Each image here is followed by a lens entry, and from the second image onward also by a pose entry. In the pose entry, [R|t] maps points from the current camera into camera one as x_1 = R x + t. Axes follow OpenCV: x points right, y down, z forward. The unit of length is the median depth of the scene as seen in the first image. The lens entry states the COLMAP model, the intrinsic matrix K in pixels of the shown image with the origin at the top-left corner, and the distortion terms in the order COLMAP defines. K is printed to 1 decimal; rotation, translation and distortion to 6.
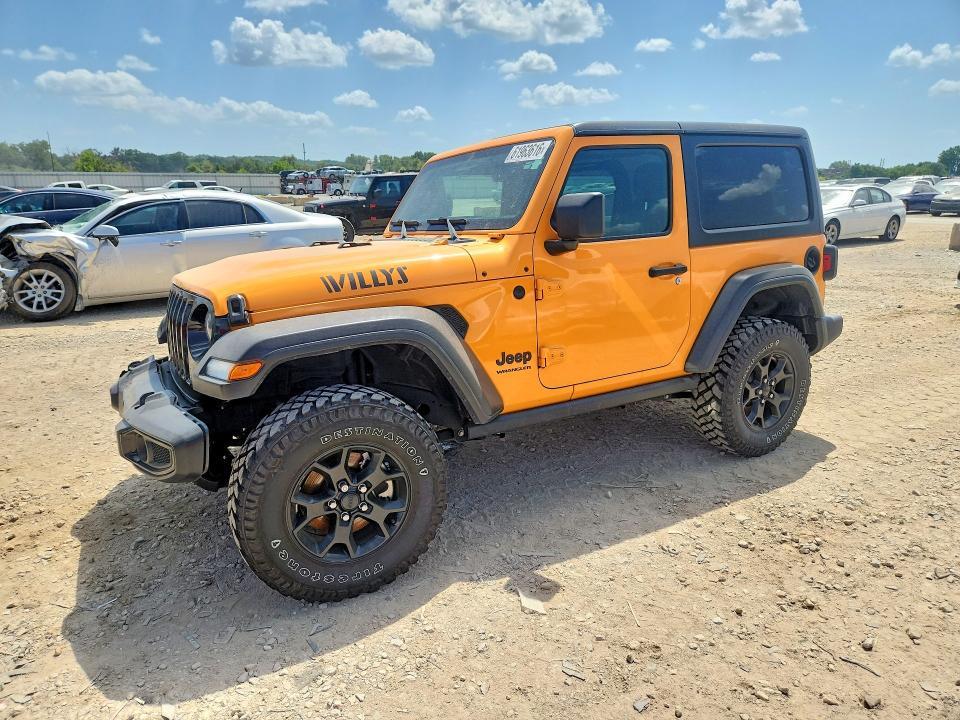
lens RADIAL K [[688.5, 0, 478.7], [0, 688.5, 359.2], [0, 0, 1]] dist [-0.007860, -0.001780]
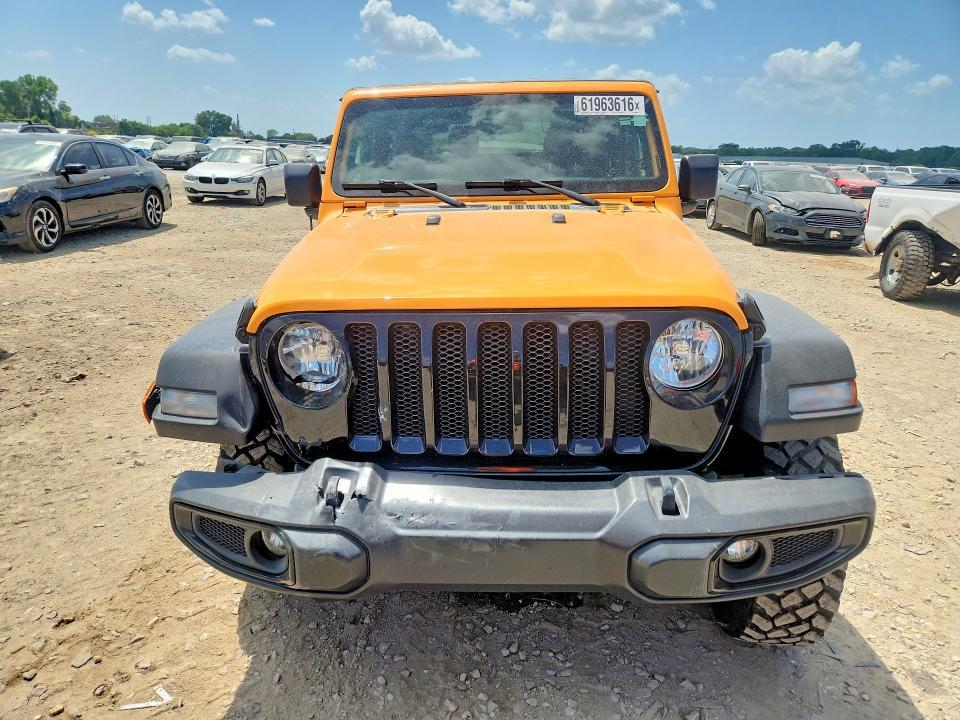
lens RADIAL K [[688.5, 0, 479.2], [0, 688.5, 359.7], [0, 0, 1]] dist [-0.007860, -0.001780]
pose [[0.505768, -0.213286, 0.835887, -0.088530], [0.163377, 0.975101, 0.149954, -0.014293], [-0.847058, 0.060723, 0.528021, 0.071347]]
